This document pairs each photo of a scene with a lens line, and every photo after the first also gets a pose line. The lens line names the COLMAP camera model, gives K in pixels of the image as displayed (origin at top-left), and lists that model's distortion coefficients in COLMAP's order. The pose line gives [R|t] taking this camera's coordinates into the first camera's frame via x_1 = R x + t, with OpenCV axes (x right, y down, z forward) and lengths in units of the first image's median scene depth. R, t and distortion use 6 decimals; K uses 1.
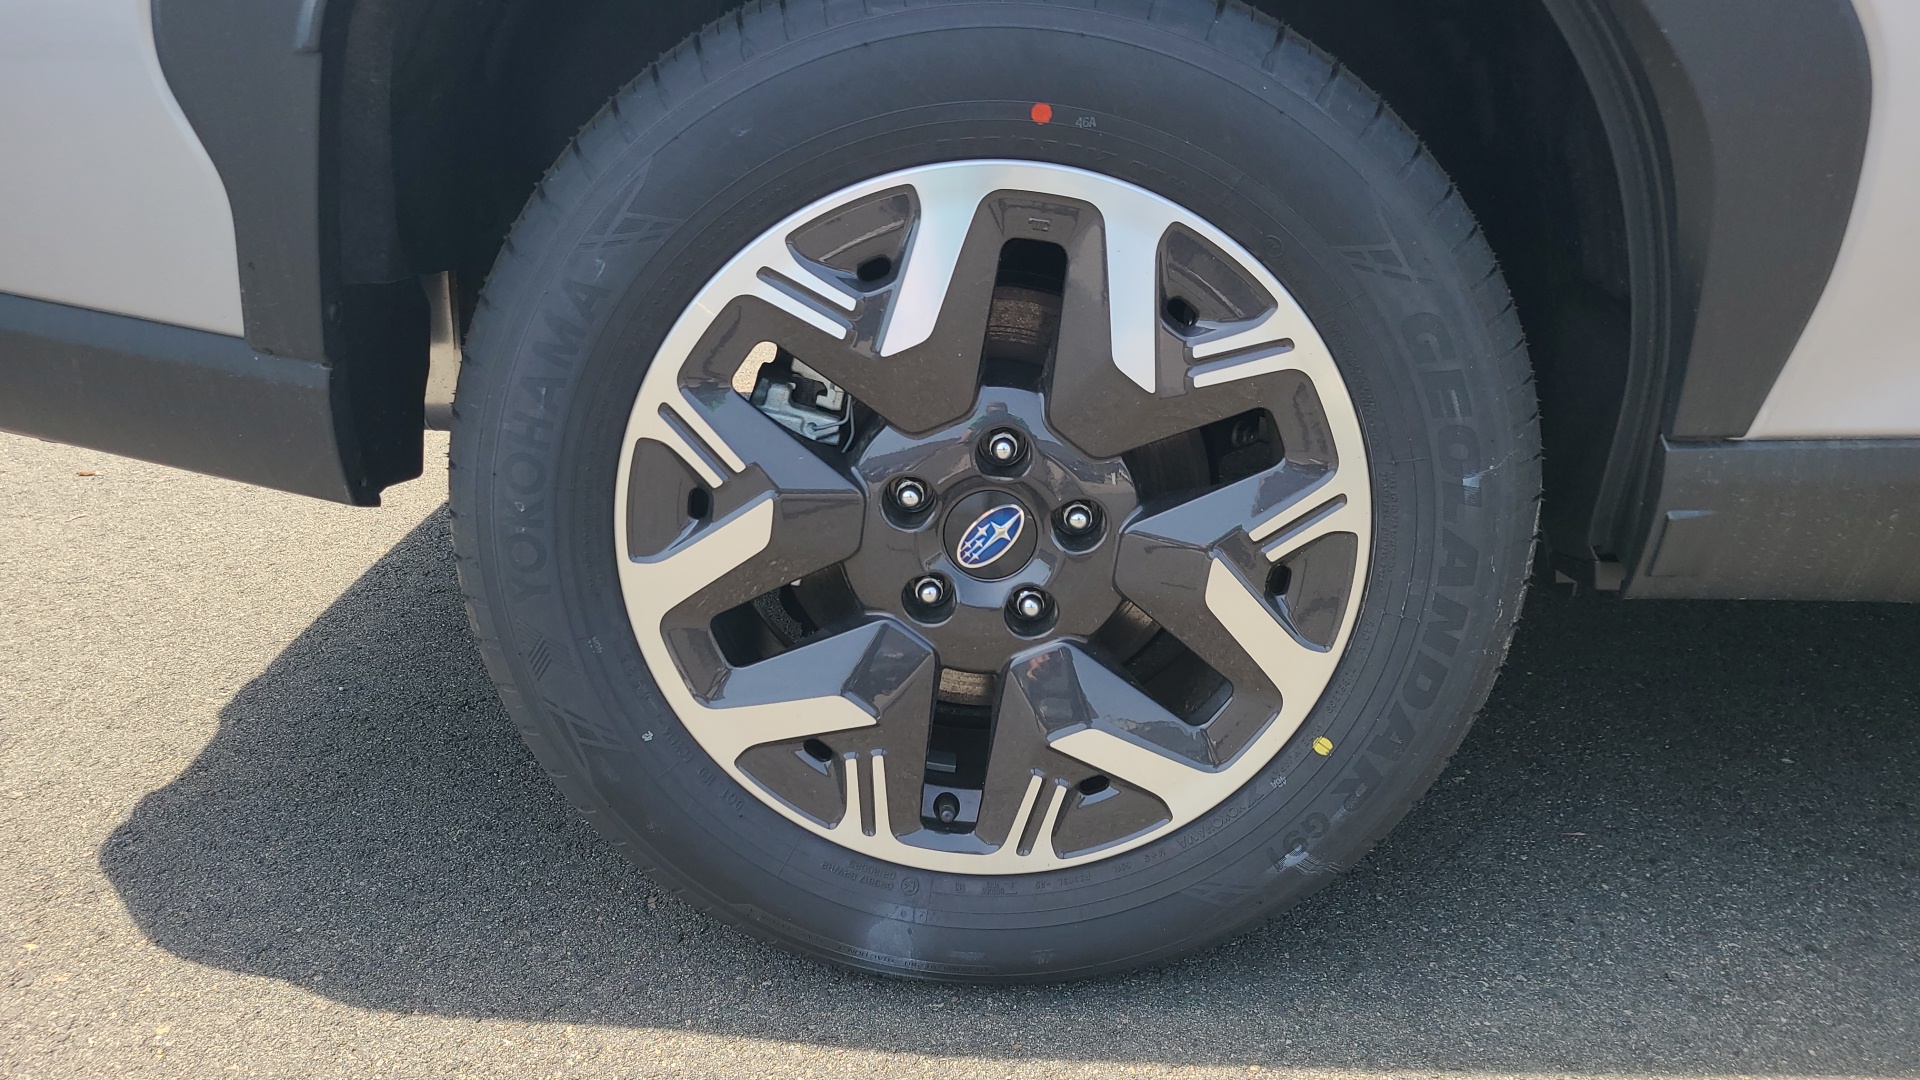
lens RADIAL K [[1457.6, 0, 960.0], [0, 1457.6, 540.0], [0, 0, 1]] dist [0.049054, 0.000127]
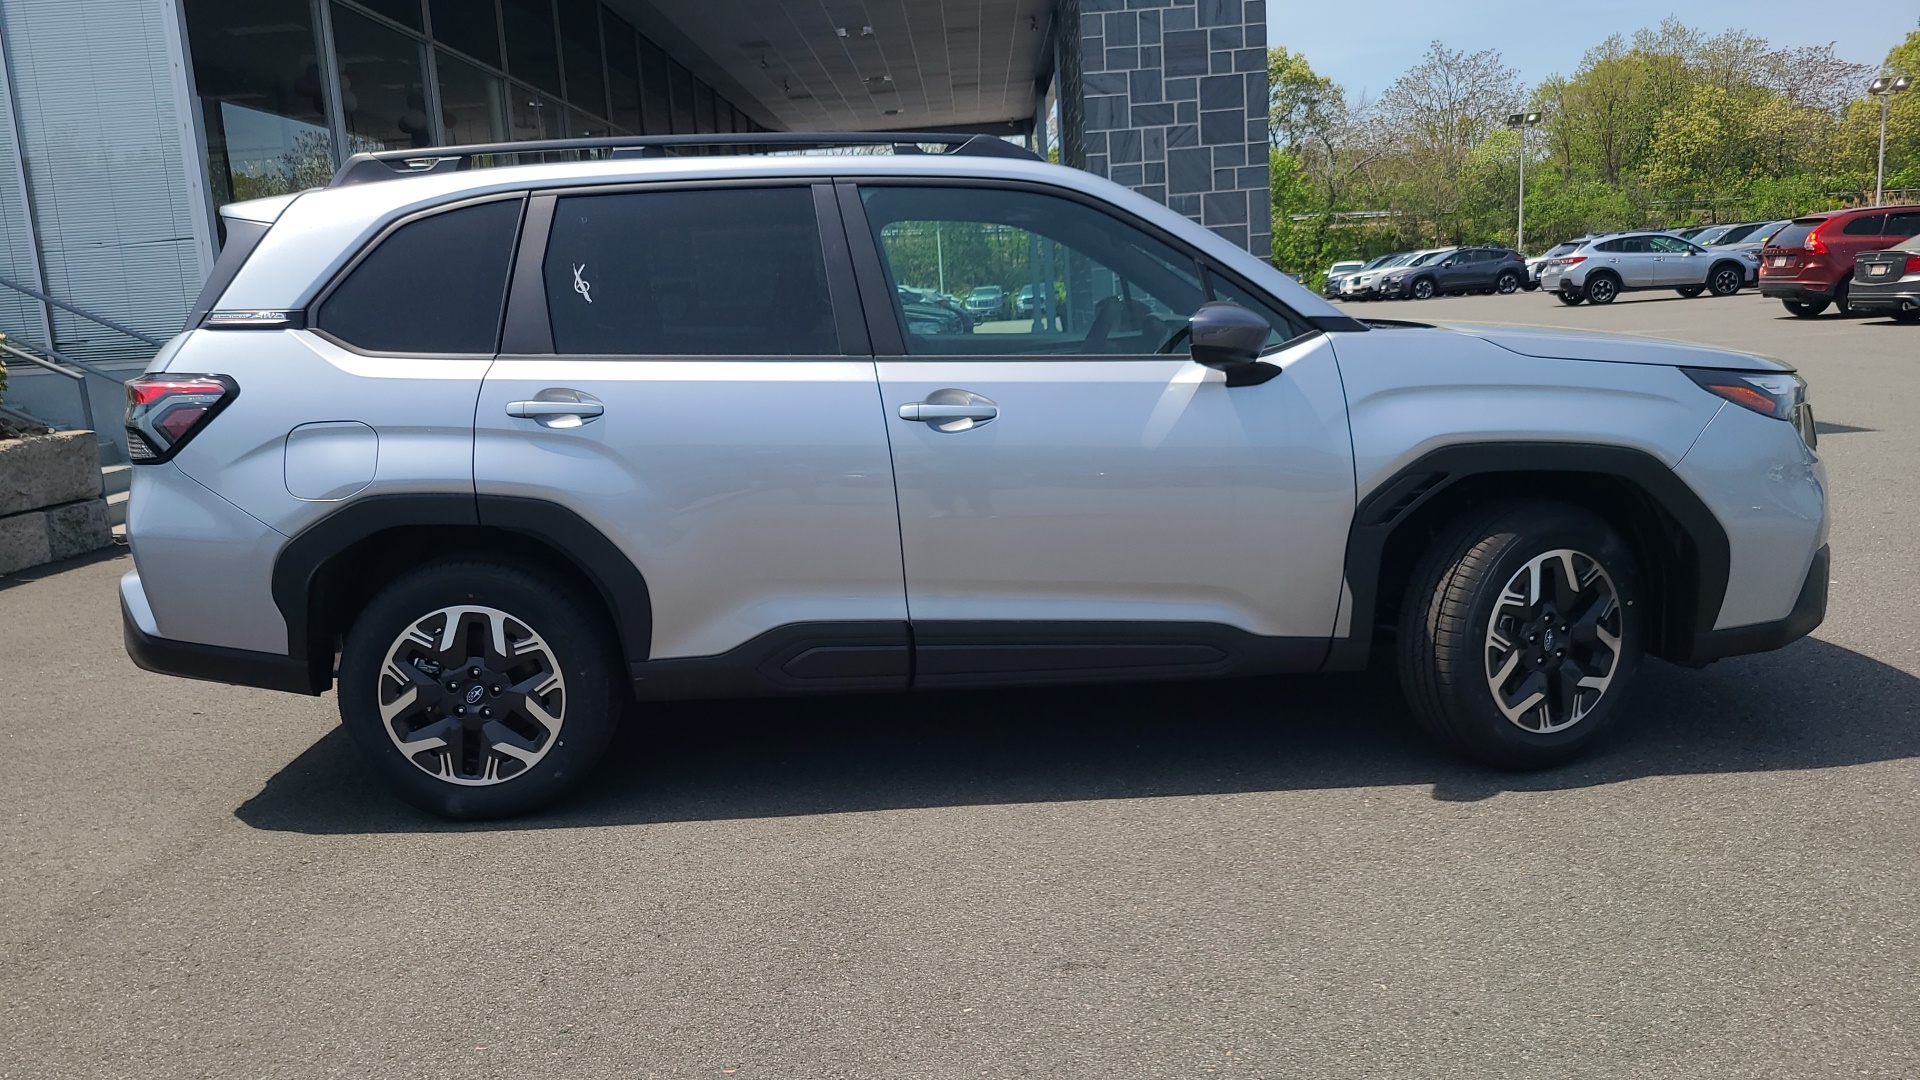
lens RADIAL K [[1456.1, 0, 928.9], [0, 1456.1, 550.5], [0, 0, 1]] dist [0.035991, -0.001210]
pose [[0.998625, -0.051967, 0.006893, 1.282893], [0.052392, 0.984974, -0.164567, 0.339936], [0.001762, 0.164701, 0.986342, -3.065799]]
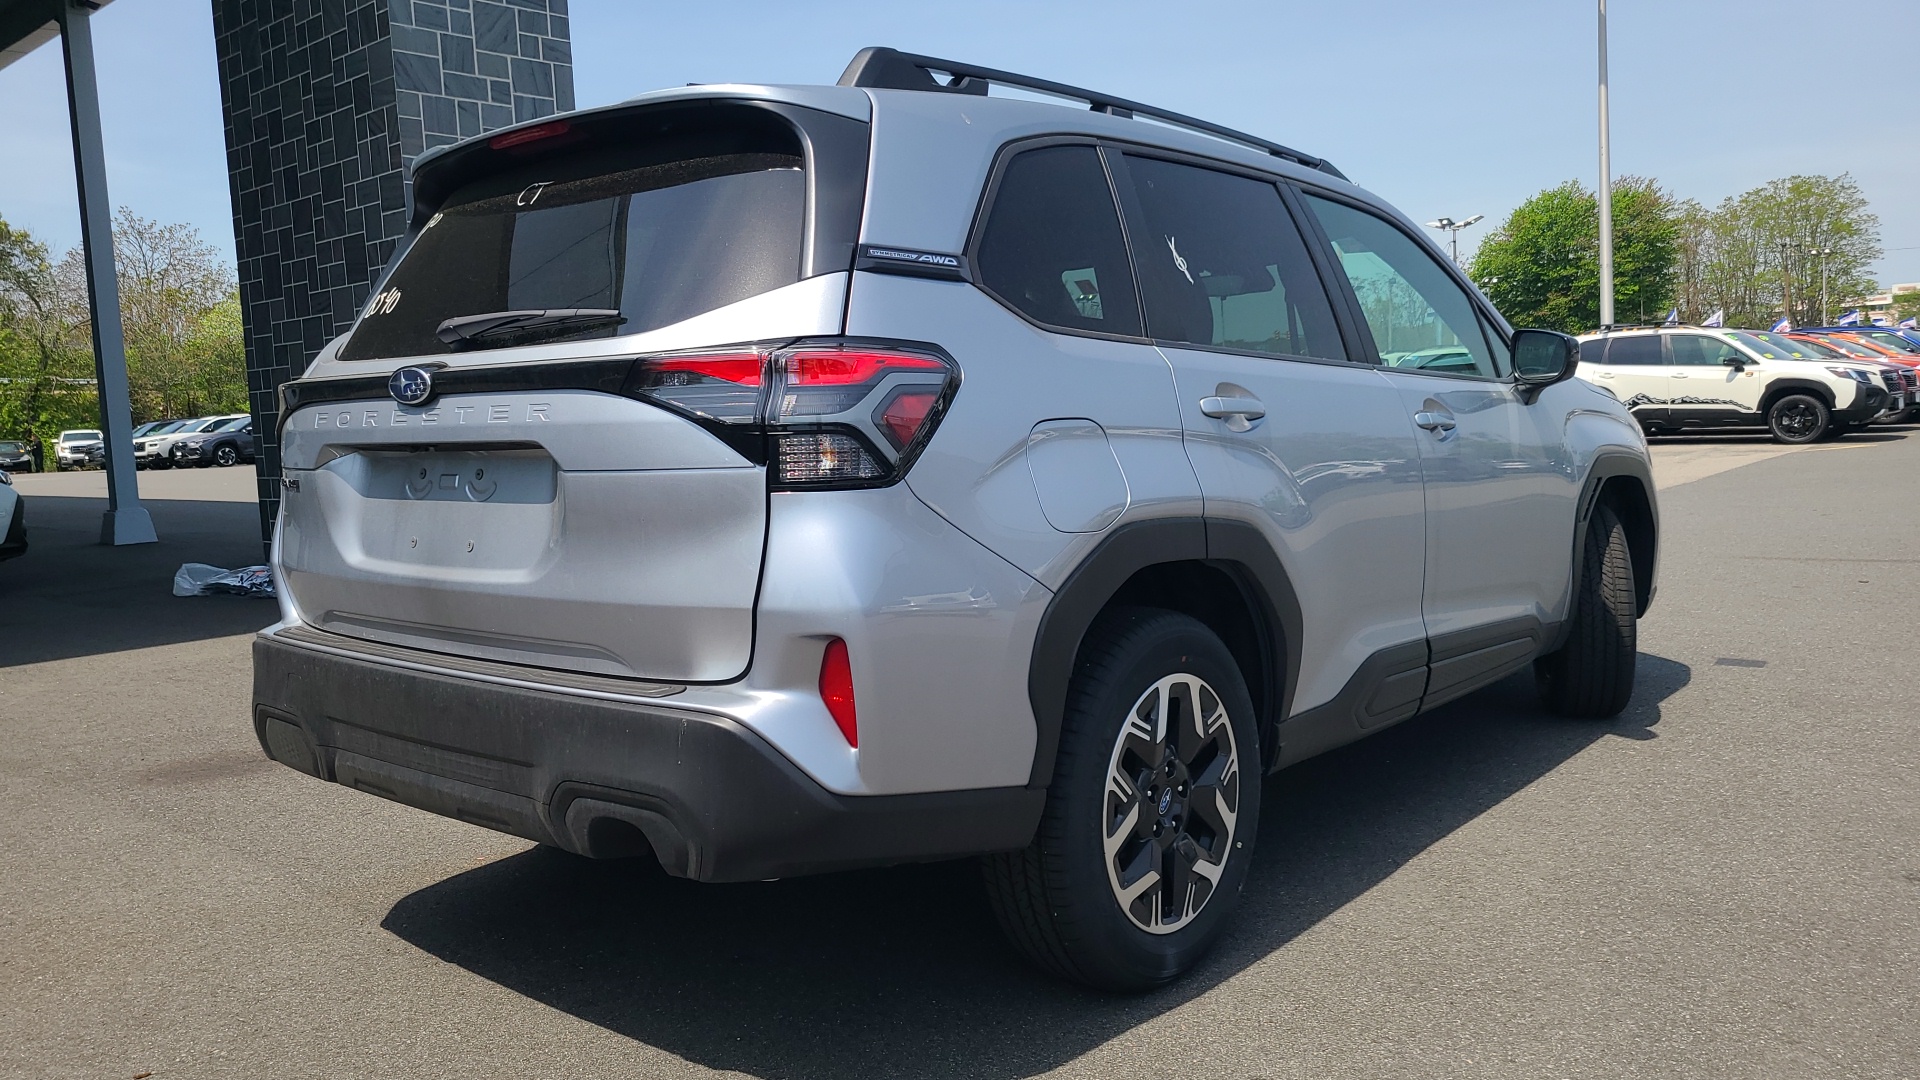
lens RADIAL K [[1462.6, 0, 904.6], [0, 1462.6, 535.1], [0, 0, 1]] dist [0.023774, -0.000819]
pose [[0.638416, -0.087342, 0.764720, -2.525652], [0.293299, 0.946184, -0.136789, -0.260821], [-0.711618, 0.311620, 0.629677, -0.622157]]
